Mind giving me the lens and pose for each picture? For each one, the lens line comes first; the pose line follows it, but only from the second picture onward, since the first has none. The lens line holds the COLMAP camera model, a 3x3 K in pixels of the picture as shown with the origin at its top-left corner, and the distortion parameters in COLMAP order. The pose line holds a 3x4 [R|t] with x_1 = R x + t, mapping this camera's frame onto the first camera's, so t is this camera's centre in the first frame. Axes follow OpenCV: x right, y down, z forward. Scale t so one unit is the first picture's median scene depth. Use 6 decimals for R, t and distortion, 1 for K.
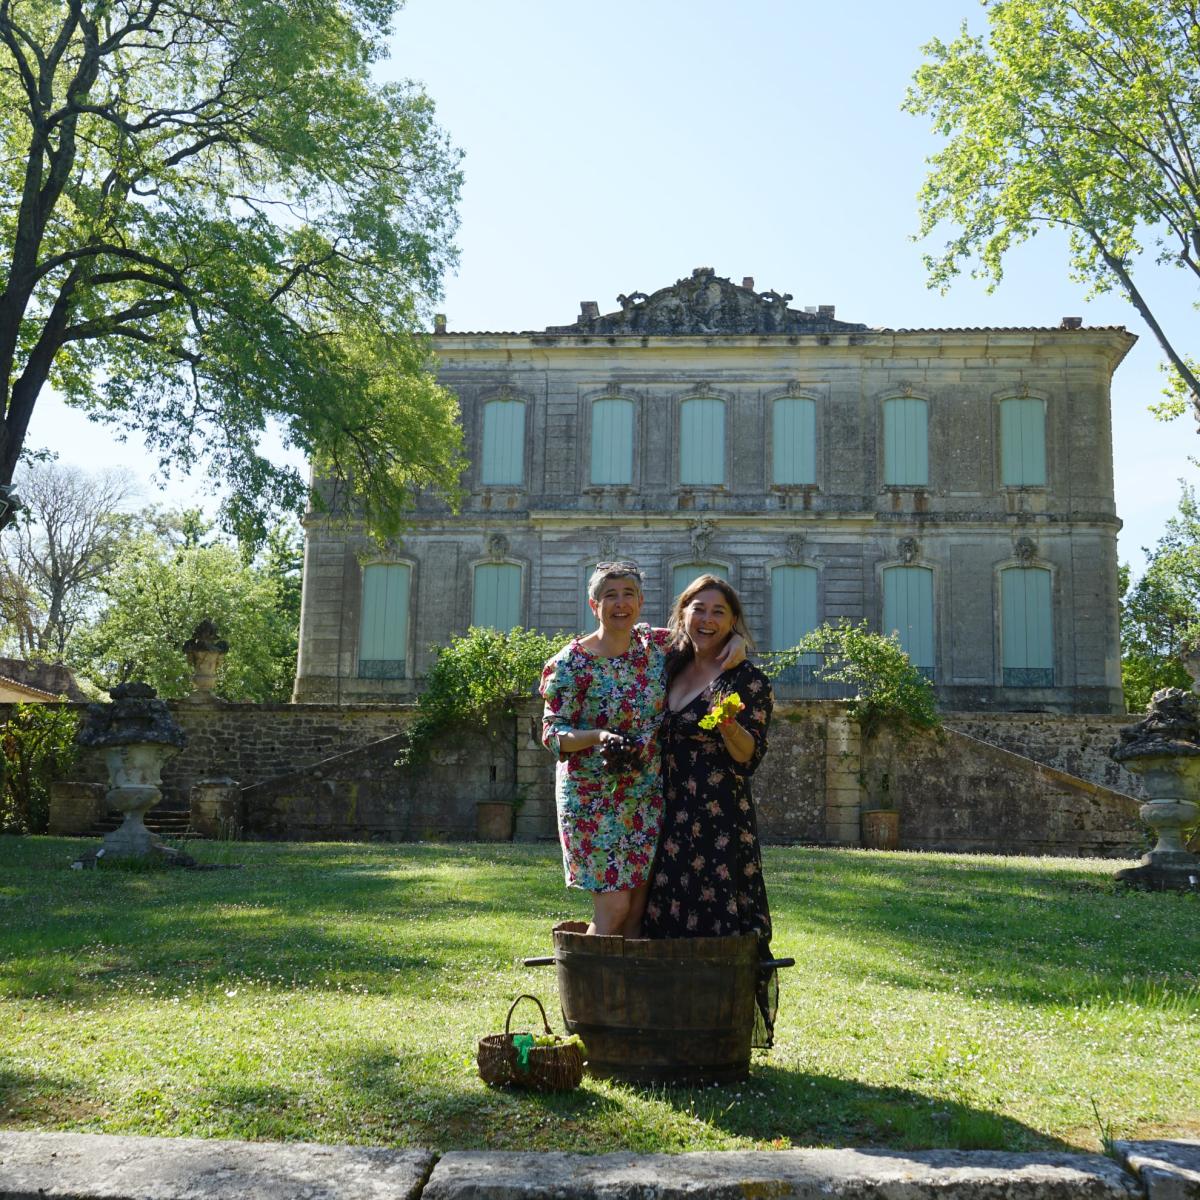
lens RADIAL K [[1507.3, 0, 600.9], [0, 1507.3, 601.6], [0, 0, 1]] dist [-0.003459, 0.000000]
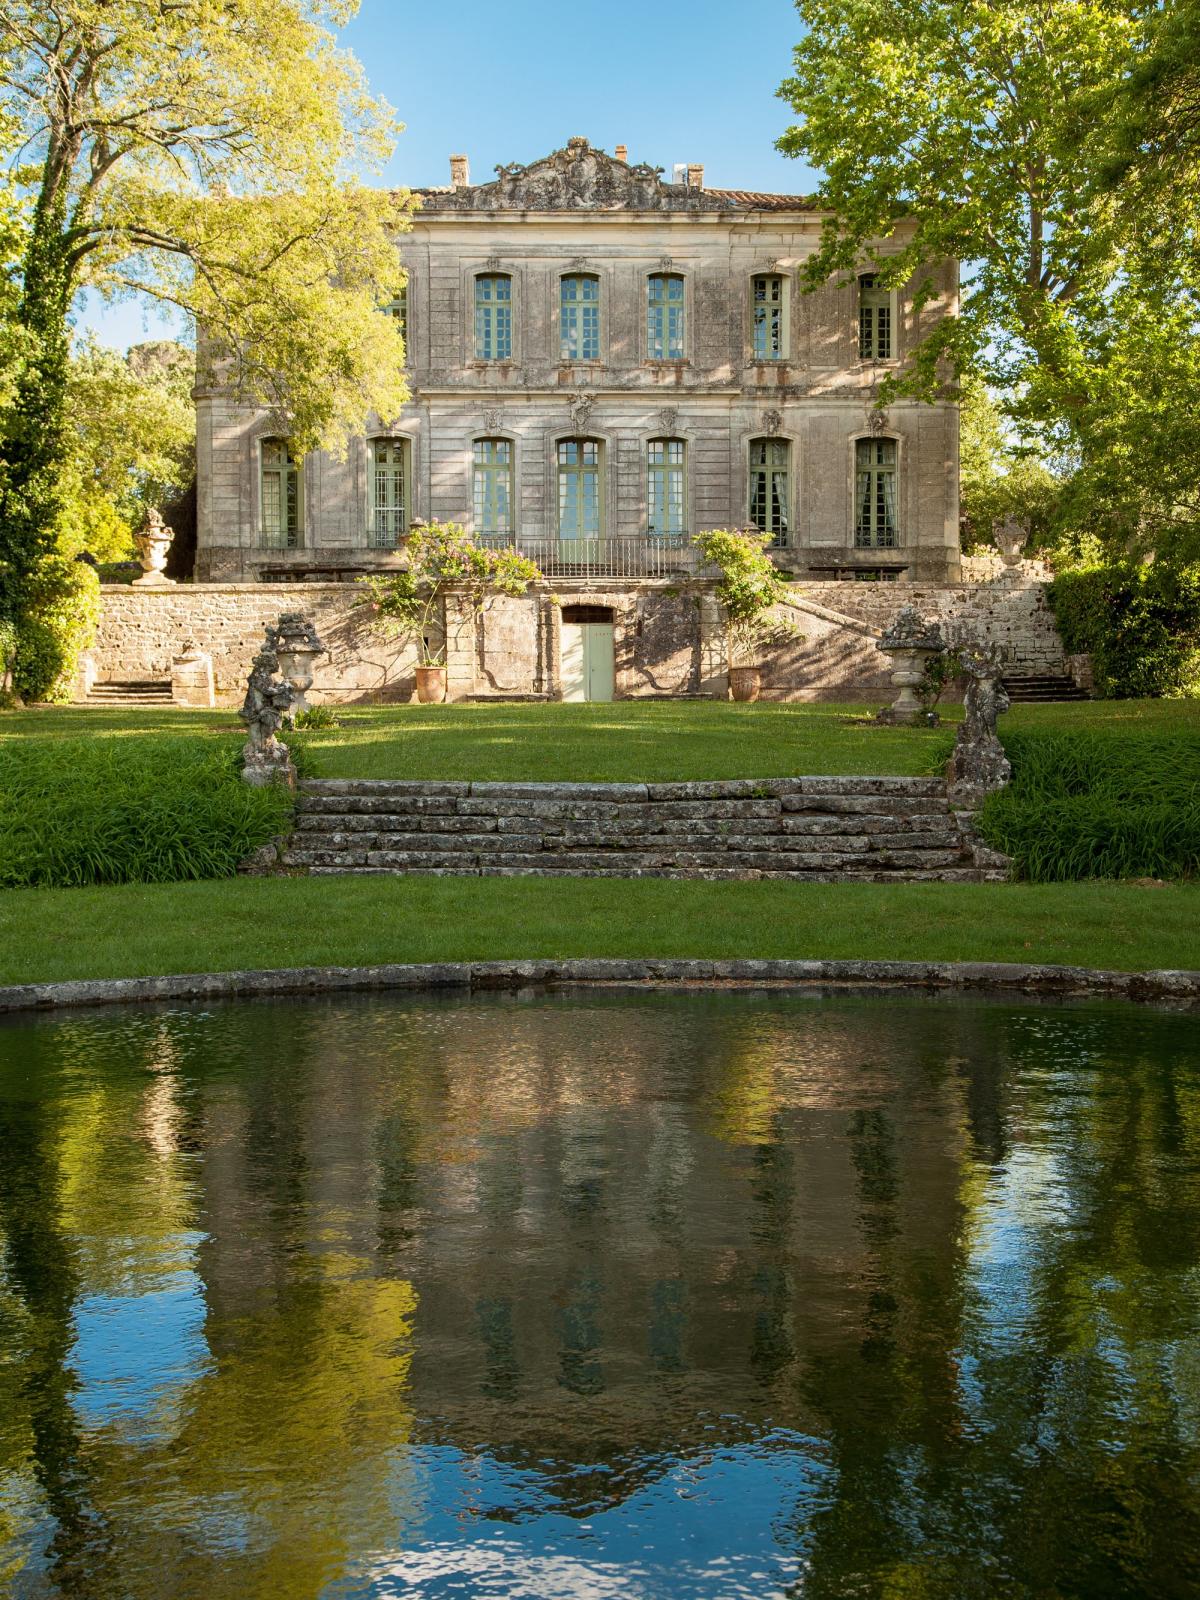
lens RADIAL K [[2076.5, 0, 600.2], [0, 2076.5, 797.6], [0, 0, 1]] dist [0.048242, 0.000000]
pose [[0.993177, -0.031448, 0.112292, -0.093218], [0.006930, 0.977165, 0.212369, -0.087861], [-0.116407, -0.210142, 0.970716, -0.486972]]
